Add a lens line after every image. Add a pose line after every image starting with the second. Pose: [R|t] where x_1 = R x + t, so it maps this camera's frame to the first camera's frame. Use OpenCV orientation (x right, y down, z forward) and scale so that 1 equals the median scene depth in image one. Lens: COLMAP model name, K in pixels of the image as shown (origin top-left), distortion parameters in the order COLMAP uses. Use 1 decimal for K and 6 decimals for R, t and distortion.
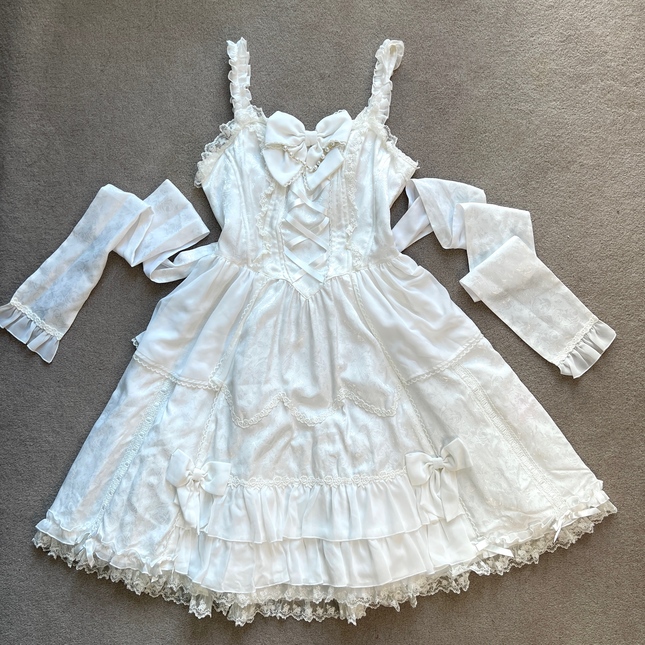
lens RADIAL K [[488.1, 0, 322.5], [0, 488.1, 322.5], [0, 0, 1]] dist [0.195454, 0.000752]
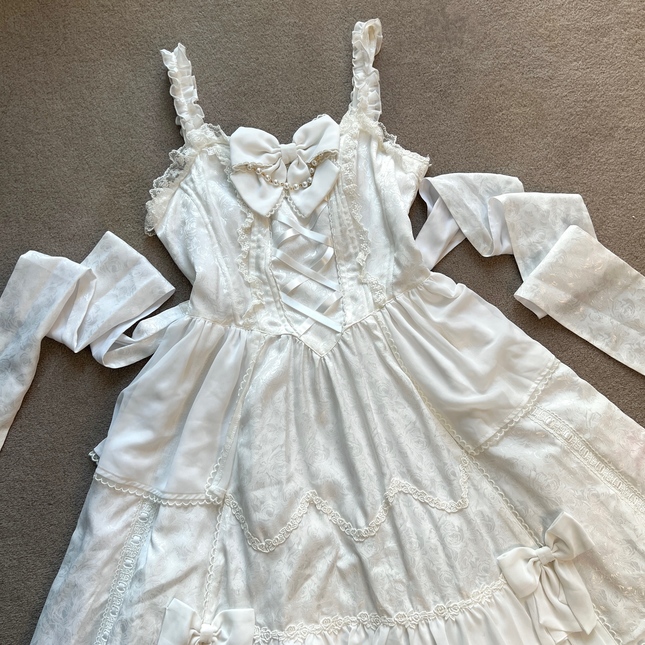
lens RADIAL K [[485.6, 0, 322.2], [0, 485.6, 303.8], [0, 0, 1]] dist [-0.001182, 0.004714]
pose [[0.981043, -0.188326, -0.045691, 0.018462], [0.178523, 0.970004, -0.164990, 0.000543], [0.075393, 0.153705, 0.985236, 0.283895]]
